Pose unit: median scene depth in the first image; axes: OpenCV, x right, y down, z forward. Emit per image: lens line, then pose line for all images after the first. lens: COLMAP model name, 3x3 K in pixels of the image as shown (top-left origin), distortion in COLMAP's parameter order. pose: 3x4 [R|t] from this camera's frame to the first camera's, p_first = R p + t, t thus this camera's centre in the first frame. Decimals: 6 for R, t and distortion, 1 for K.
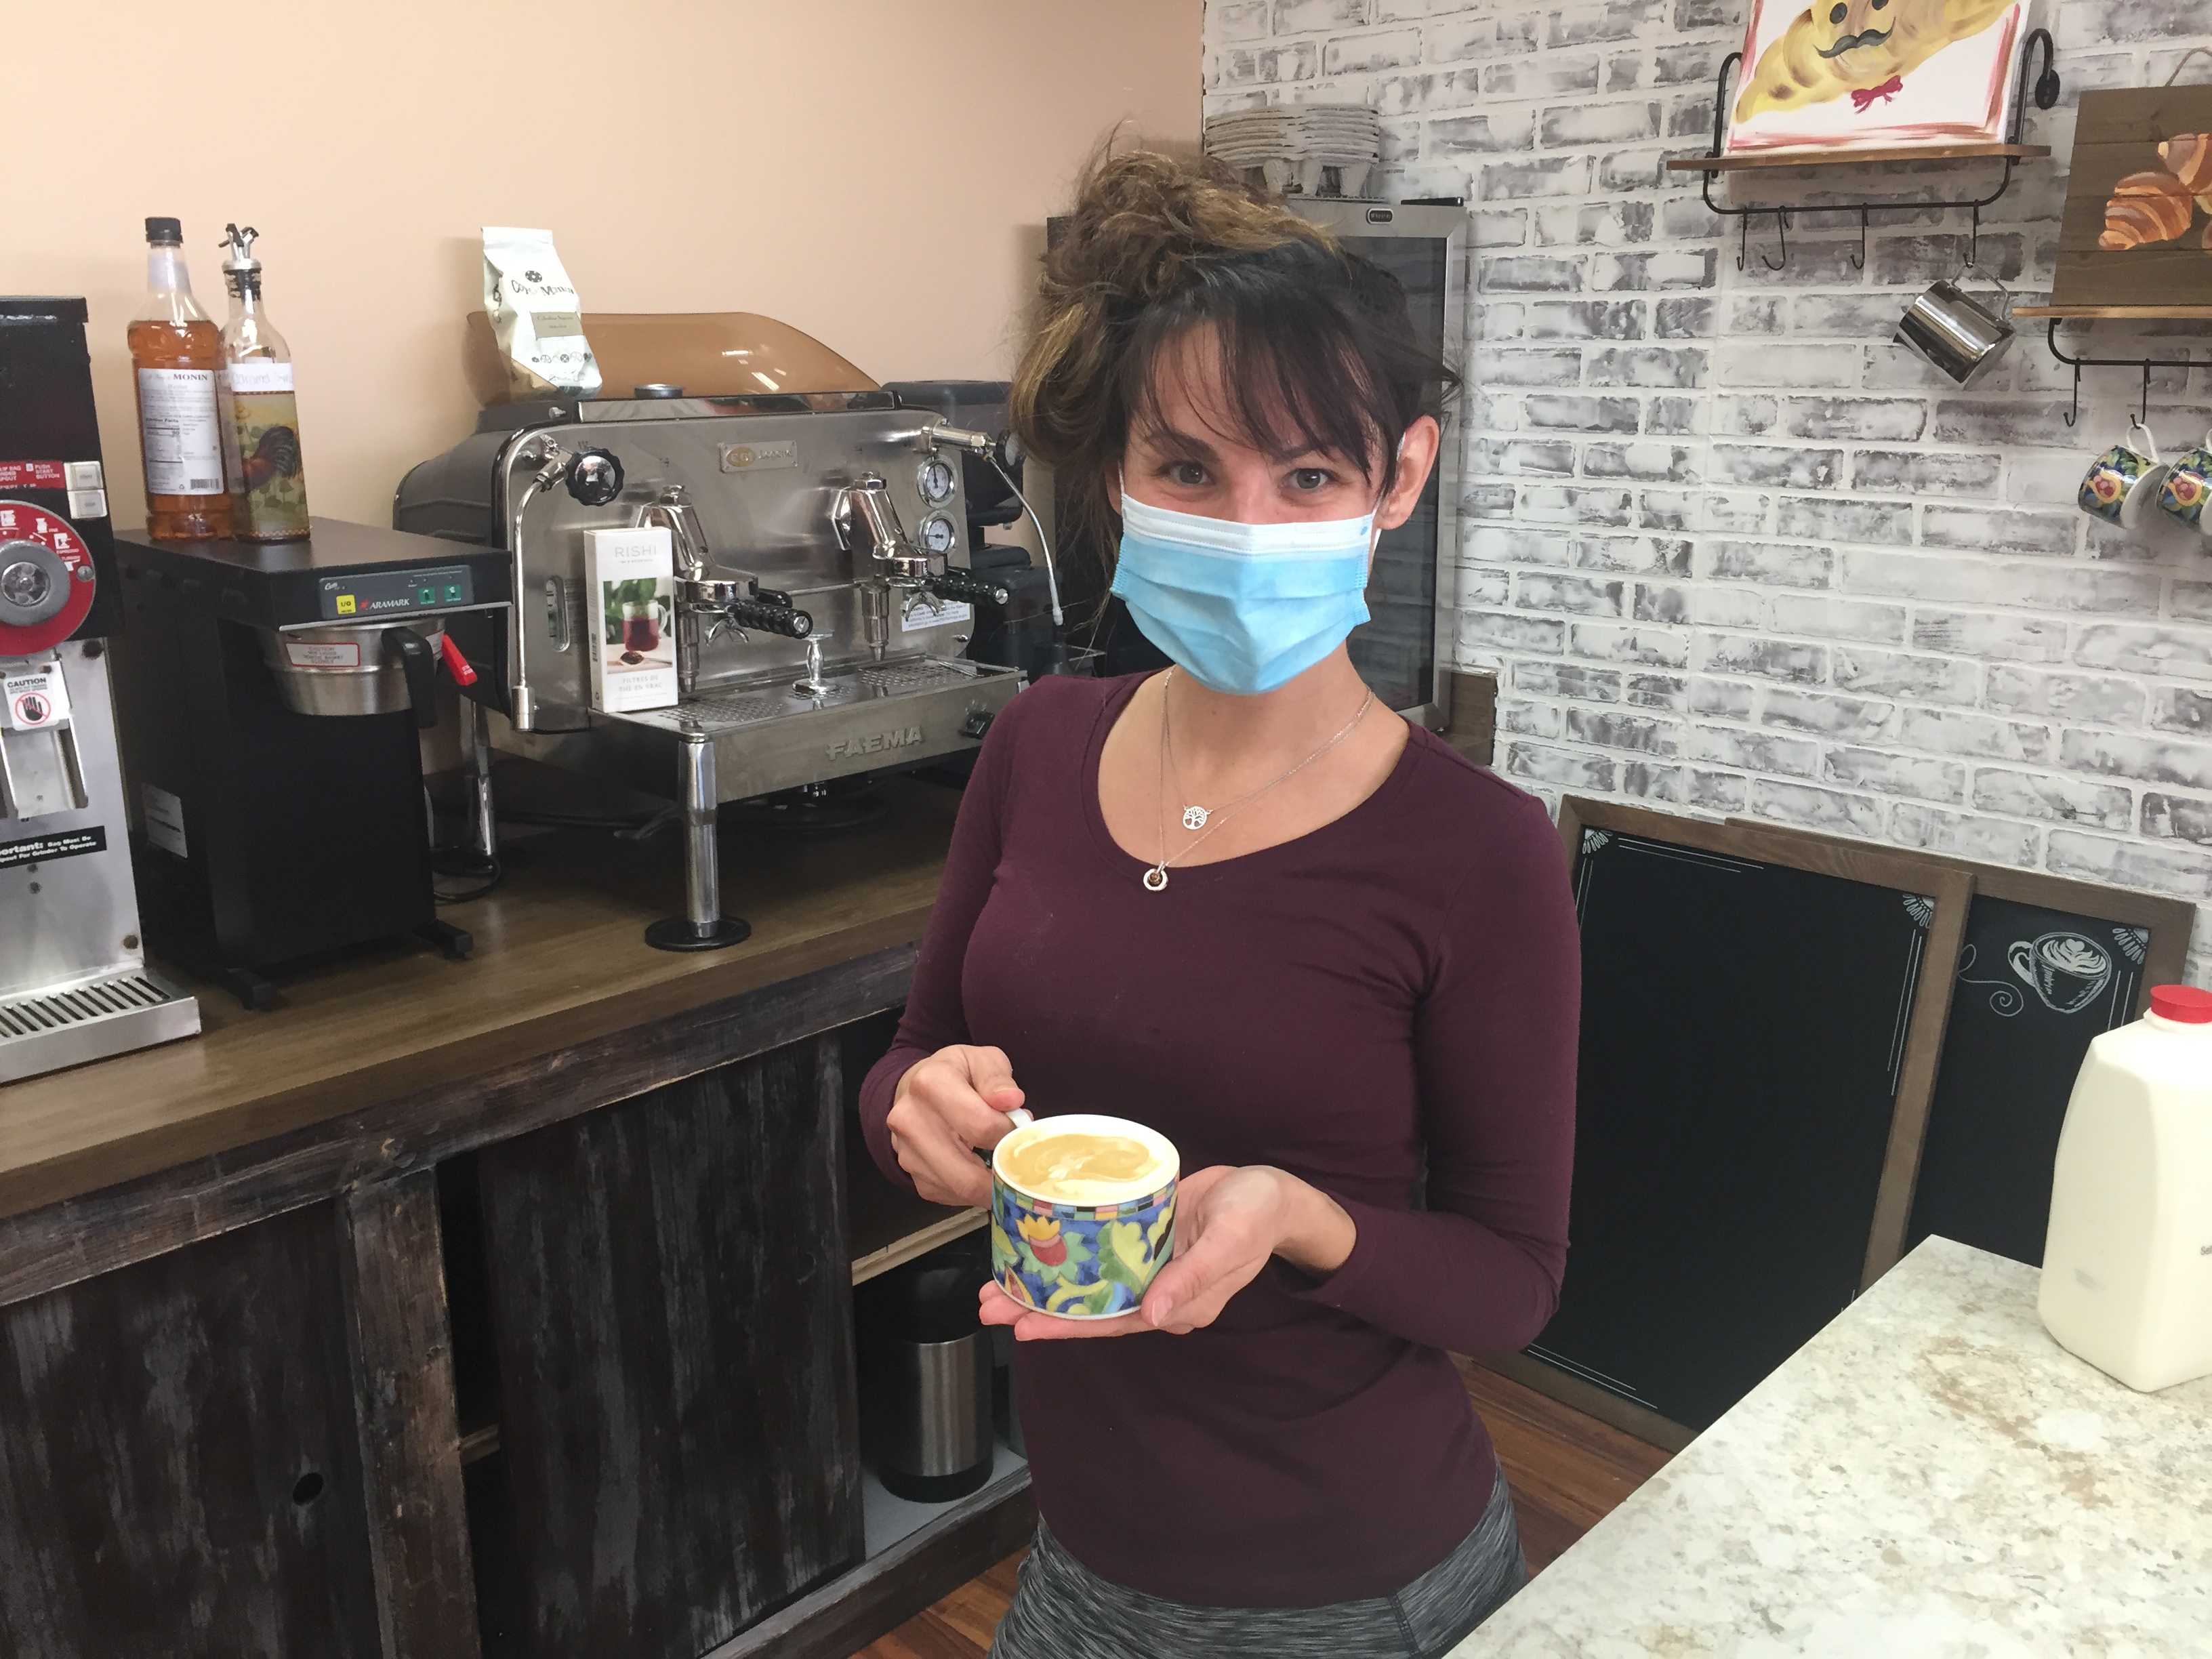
lens RADIAL K [[1872.5, 0, 1074.2], [0, 1872.5, 824.3], [0, 0, 1]] dist [0.078716, -0.120842]
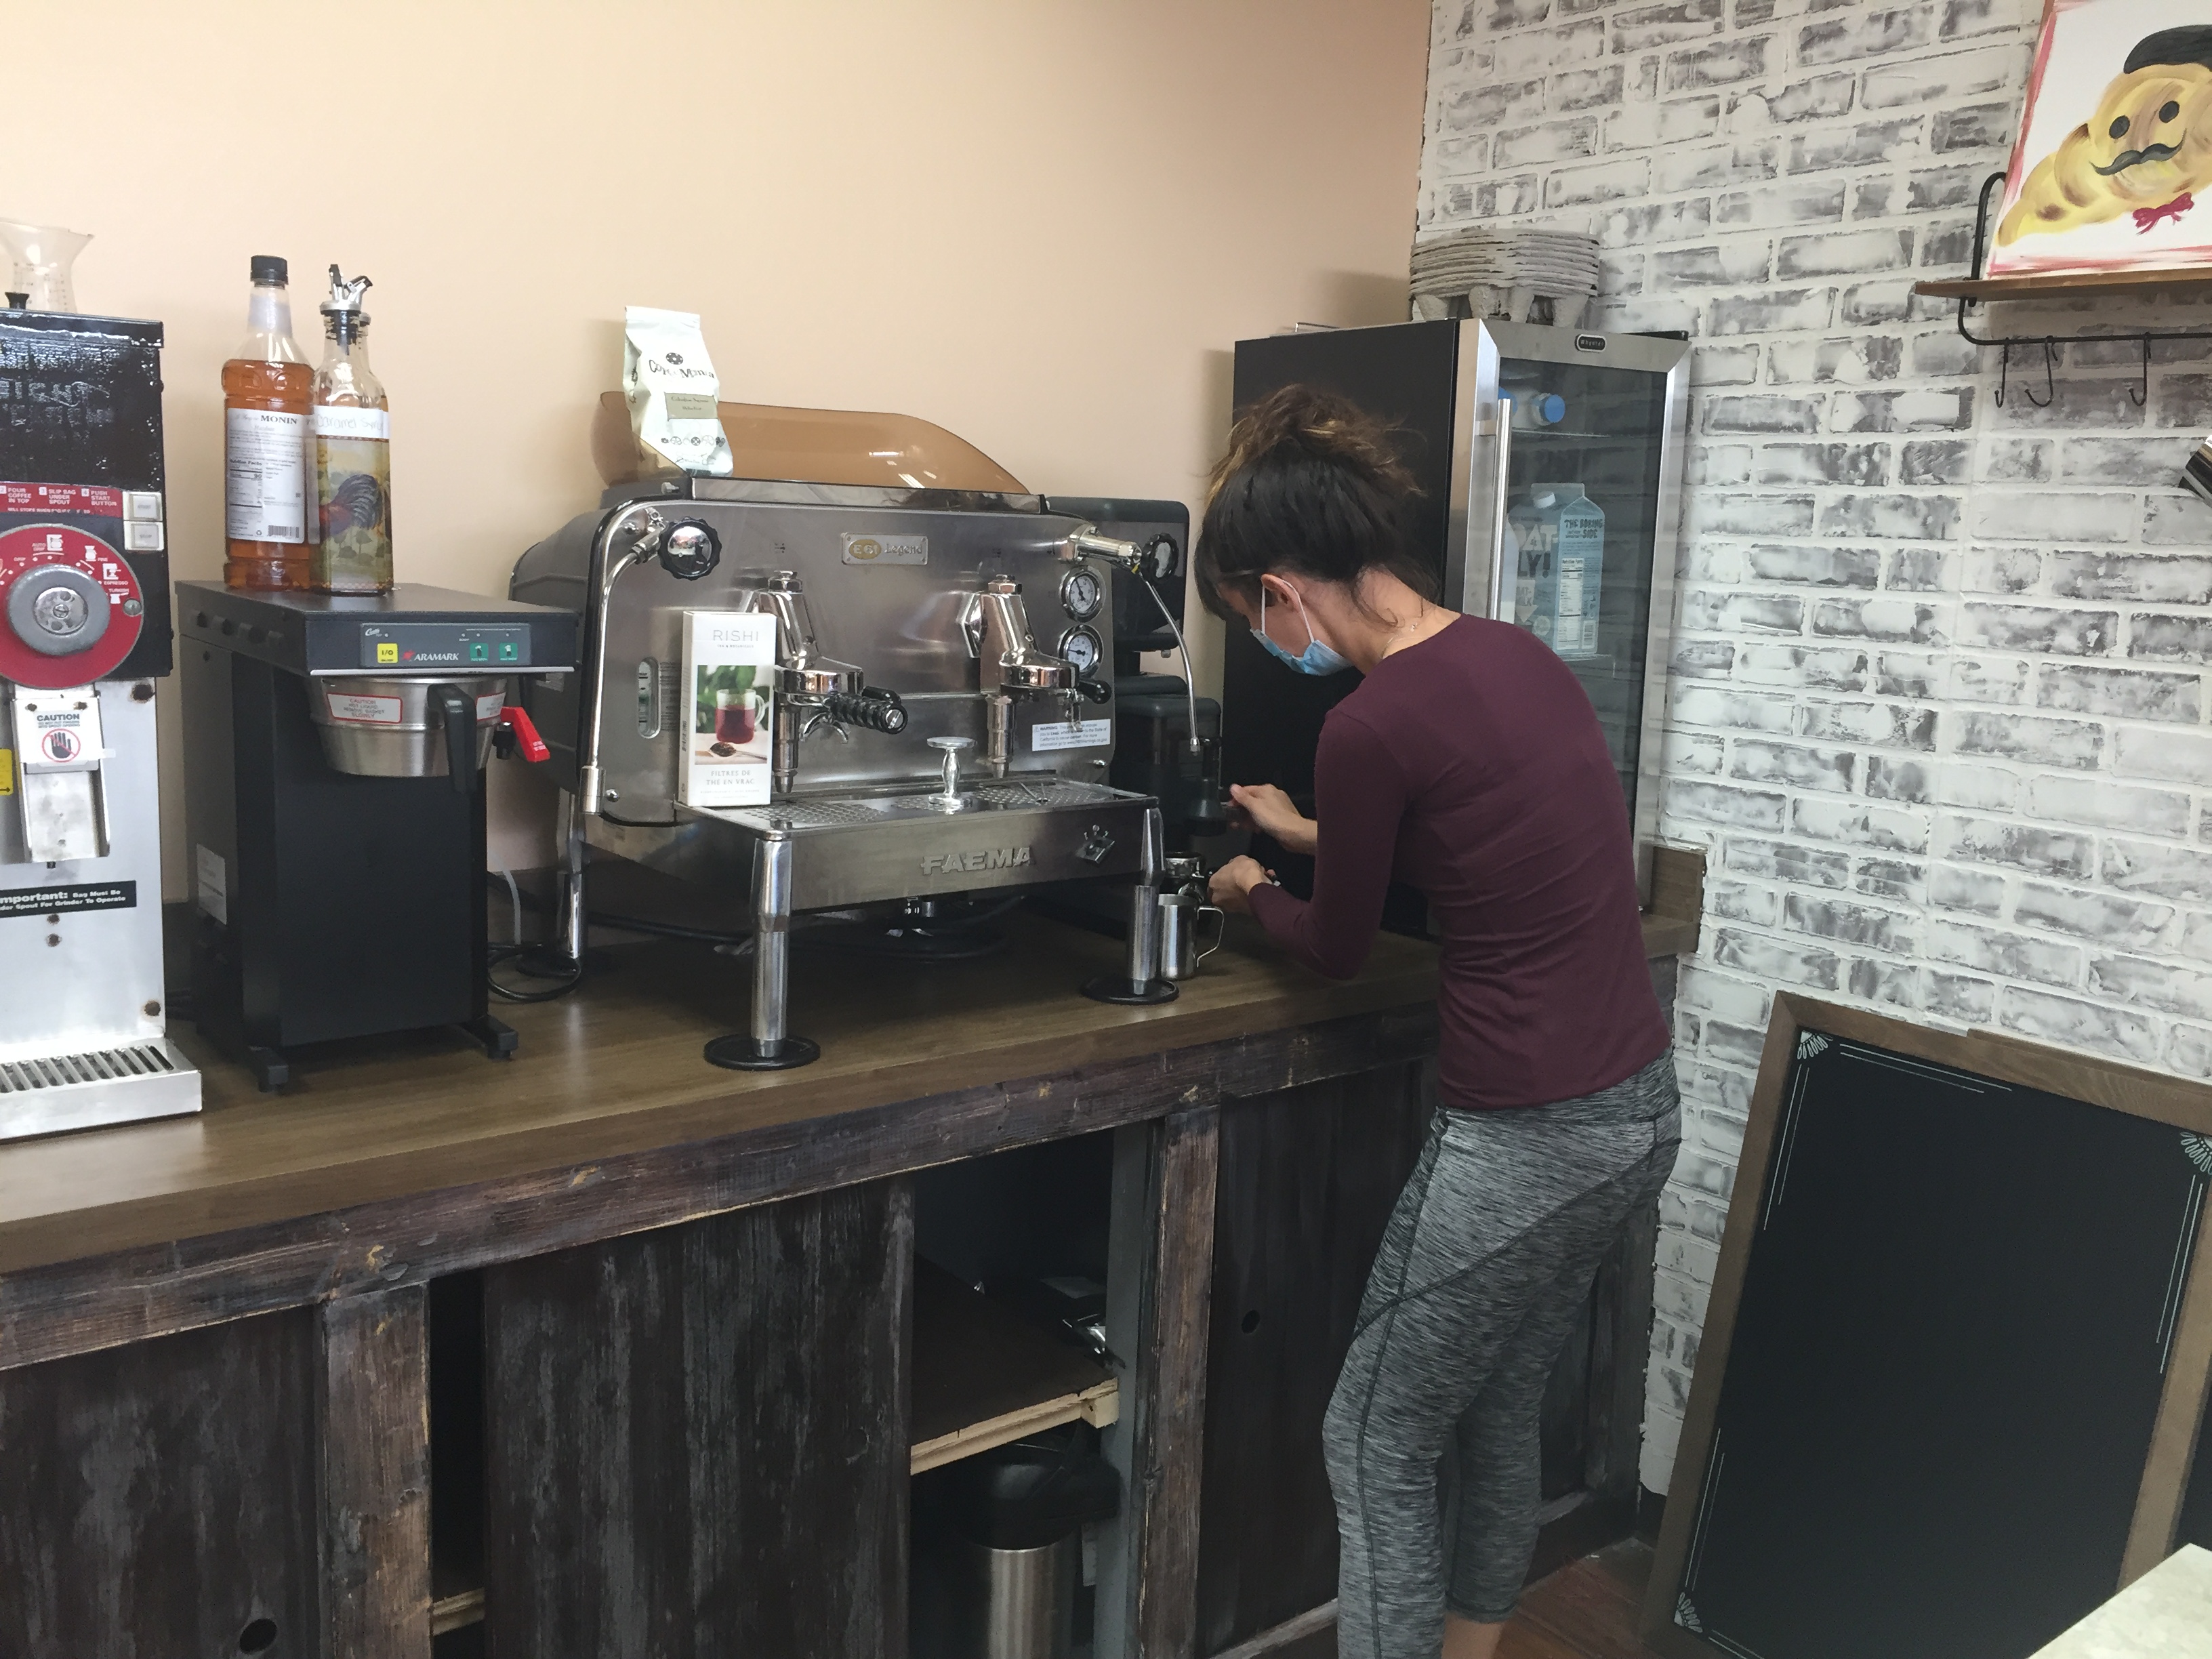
lens RADIAL K [[1872.5, 0, 1074.2], [0, 1872.5, 824.3], [0, 0, 1]] dist [0.078716, -0.120842]
pose [[0.990028, 0.063945, -0.125524, 0.047654], [-0.076289, 0.992441, -0.096132, 0.020758], [0.118428, 0.104749, 0.987422, 0.093717]]
